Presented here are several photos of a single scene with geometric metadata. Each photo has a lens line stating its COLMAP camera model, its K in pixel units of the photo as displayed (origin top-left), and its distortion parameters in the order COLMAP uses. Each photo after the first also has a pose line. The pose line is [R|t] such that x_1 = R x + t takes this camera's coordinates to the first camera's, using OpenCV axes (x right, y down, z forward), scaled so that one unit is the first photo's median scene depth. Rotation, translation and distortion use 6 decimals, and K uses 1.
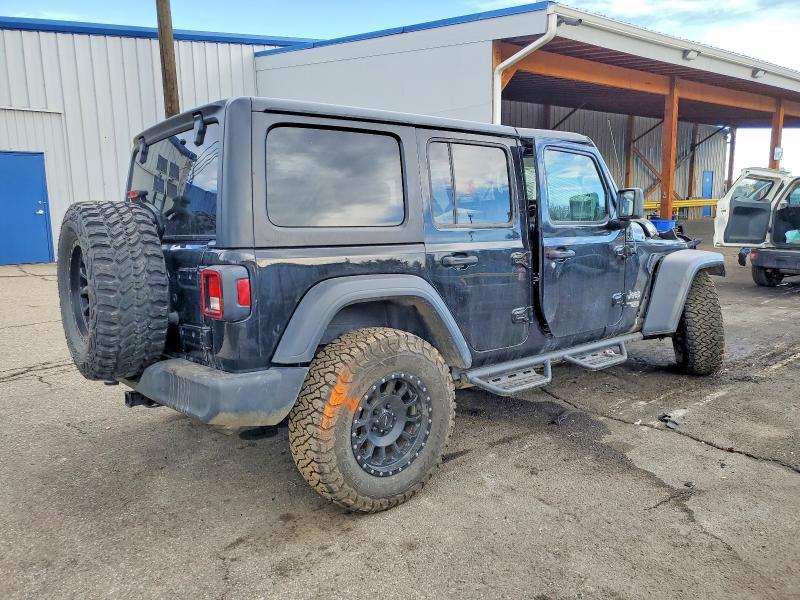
lens RADIAL K [[625.9, 0, 392.8], [0, 625.9, 305.9], [0, 0, 1]] dist [0.014940, -0.003072]
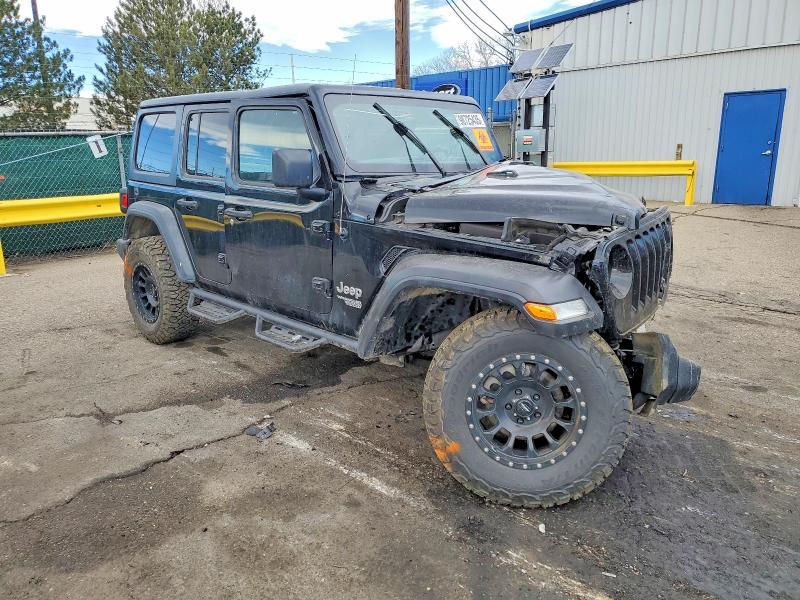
lens RADIAL K [[625.9, 0, 395.4], [0, 625.9, 297.1], [0, 0, 1]] dist [0.014940, -0.003072]
pose [[0.084068, 0.240983, -0.966881, 1.310984], [-0.149427, 0.962393, 0.226872, -0.221740], [0.985192, 0.125405, 0.116916, 1.124452]]
